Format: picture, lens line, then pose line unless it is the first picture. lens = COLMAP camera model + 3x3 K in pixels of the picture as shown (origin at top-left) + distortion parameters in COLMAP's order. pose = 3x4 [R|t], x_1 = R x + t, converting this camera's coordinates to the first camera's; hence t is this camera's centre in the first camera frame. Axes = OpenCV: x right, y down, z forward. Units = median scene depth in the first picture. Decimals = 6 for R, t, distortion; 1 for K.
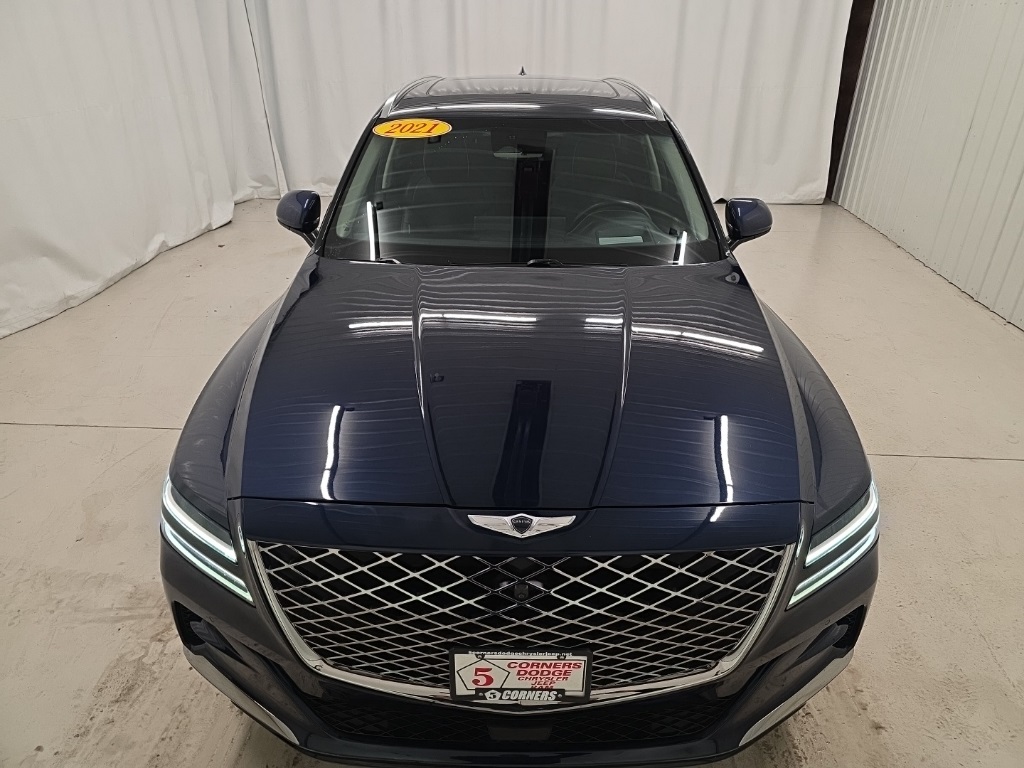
lens RADIAL K [[604.3, 0, 523.9], [0, 604.3, 313.3], [0, 0, 1]] dist [0.040480, -0.022246]
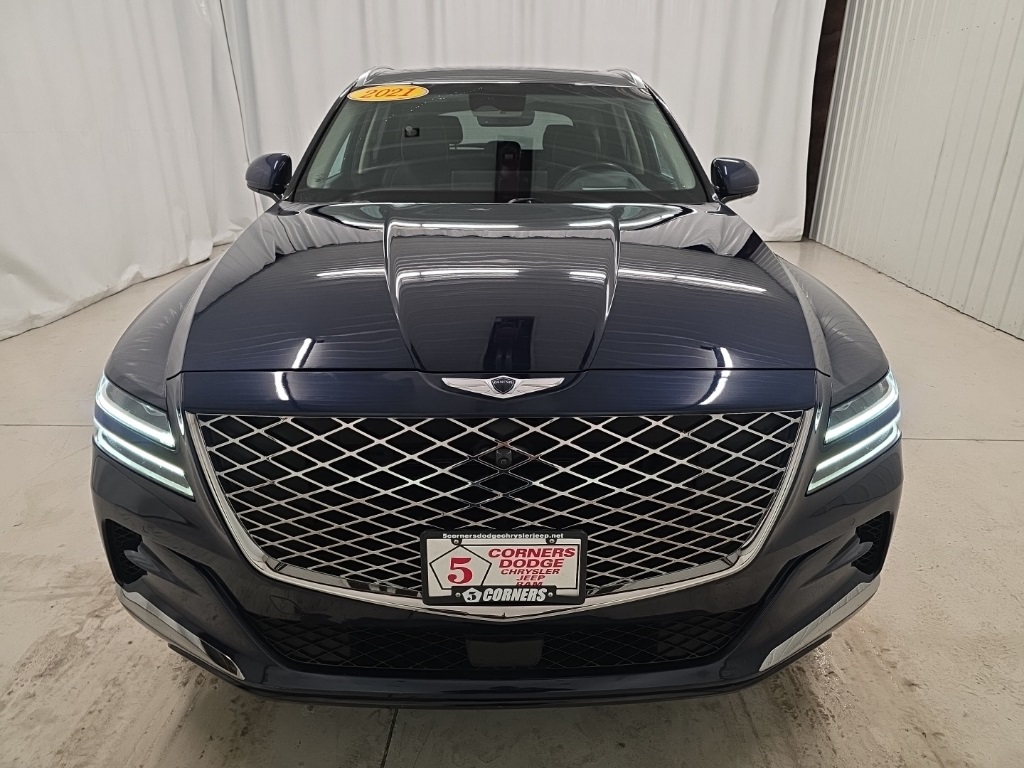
lens RADIAL K [[597.9, 0, 517.0], [0, 597.9, 344.0], [0, 0, 1]] dist [0.040390, -0.022946]
pose [[0.999769, -0.013950, 0.016359, 0.002963], [0.015354, 0.995900, -0.089146, 0.332846], [-0.015049, 0.089377, 0.995884, 0.123230]]
